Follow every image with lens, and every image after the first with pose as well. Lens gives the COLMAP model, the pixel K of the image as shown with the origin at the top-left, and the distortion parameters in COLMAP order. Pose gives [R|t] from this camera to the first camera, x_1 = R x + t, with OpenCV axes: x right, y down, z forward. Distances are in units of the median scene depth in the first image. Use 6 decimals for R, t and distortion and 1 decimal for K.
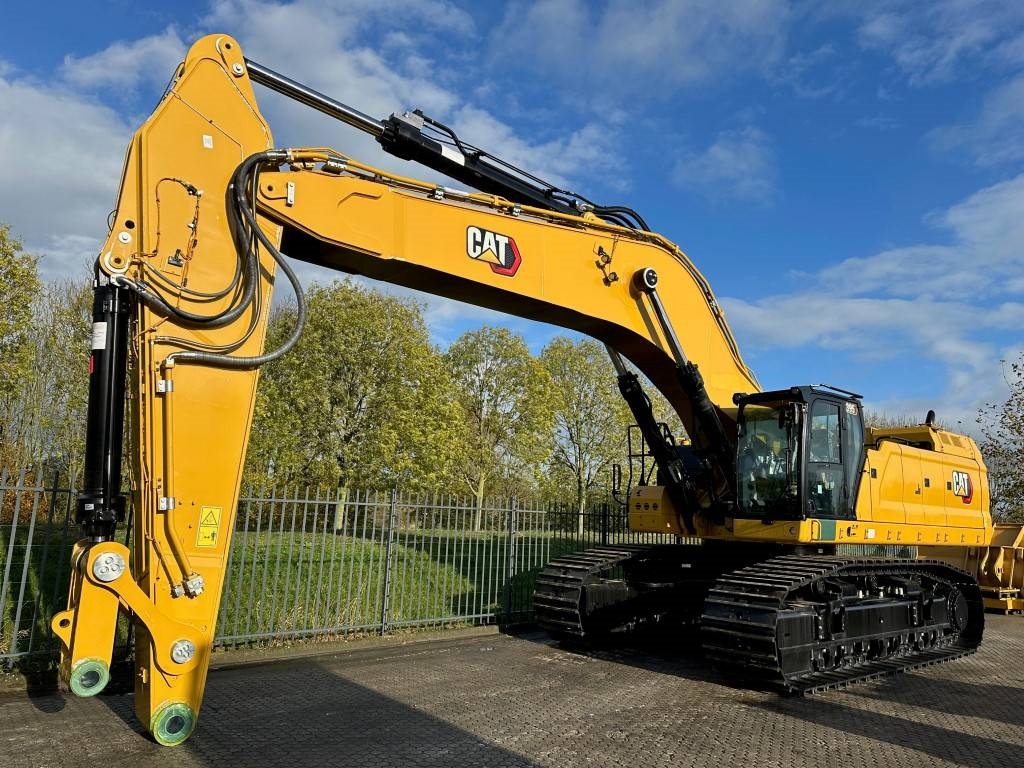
lens RADIAL K [[699.5, 0, 512.0], [0, 699.5, 384.0], [0, 0, 1]] dist [0.049621, 0.001700]
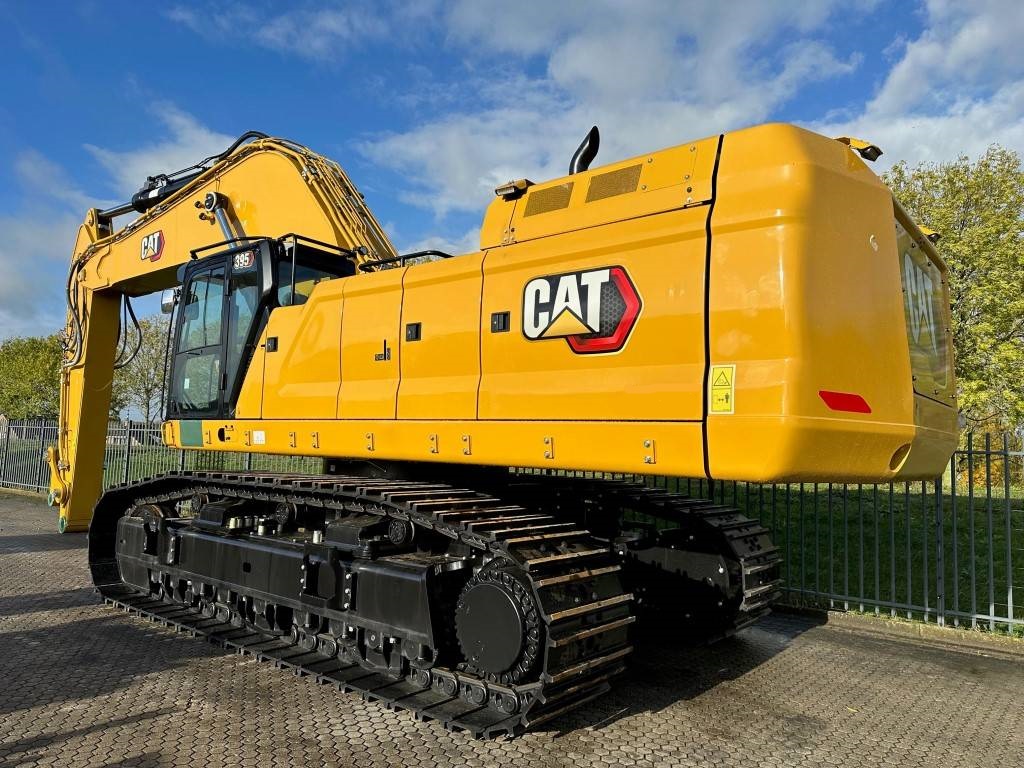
lens RADIAL K [[699.5, 0, 512.0], [0, 699.5, 384.0], [0, 0, 1]] dist [0.049621, 0.001700]
pose [[0.190819, -0.135685, -0.972203, 1.462395], [0.134081, 0.984721, -0.111115, 0.327252], [0.972425, -0.109152, 0.206096, 1.353069]]
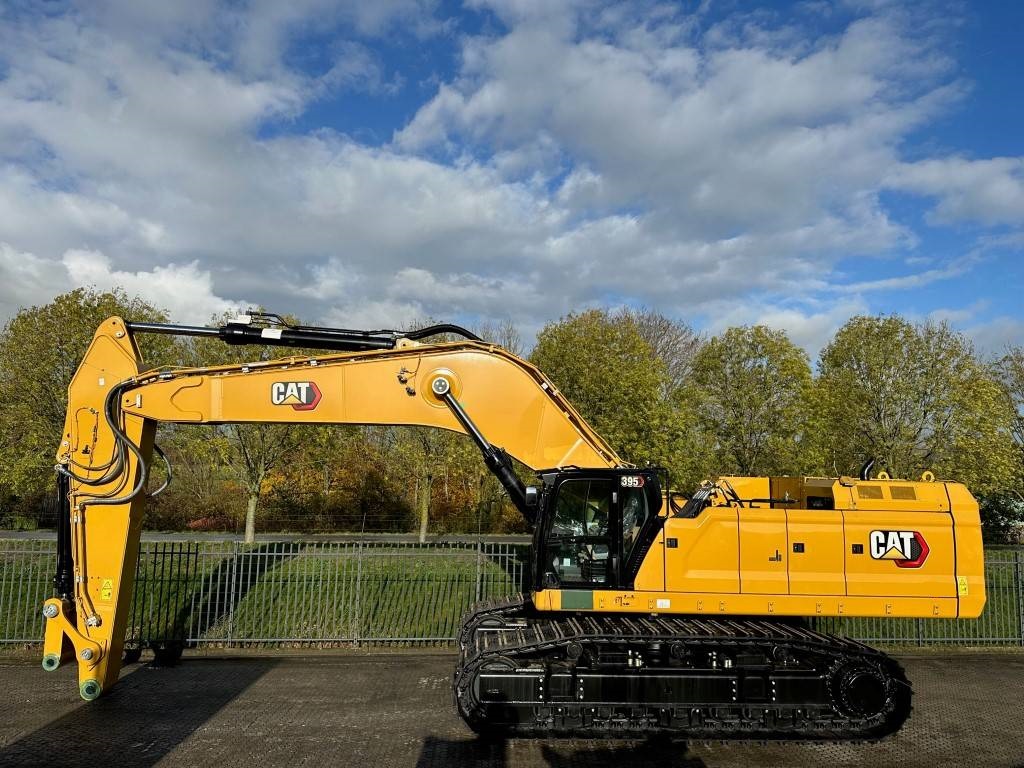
lens RADIAL K [[716.5, 0, 548.6], [0, 716.5, 367.1], [0, 0, 1]] dist [0.039534, -0.004216]
pose [[0.802343, -0.103287, -0.587859, 1.255514], [0.117081, 0.993014, -0.014674, -0.162107], [0.585268, -0.057053, 0.808830, 0.103439]]
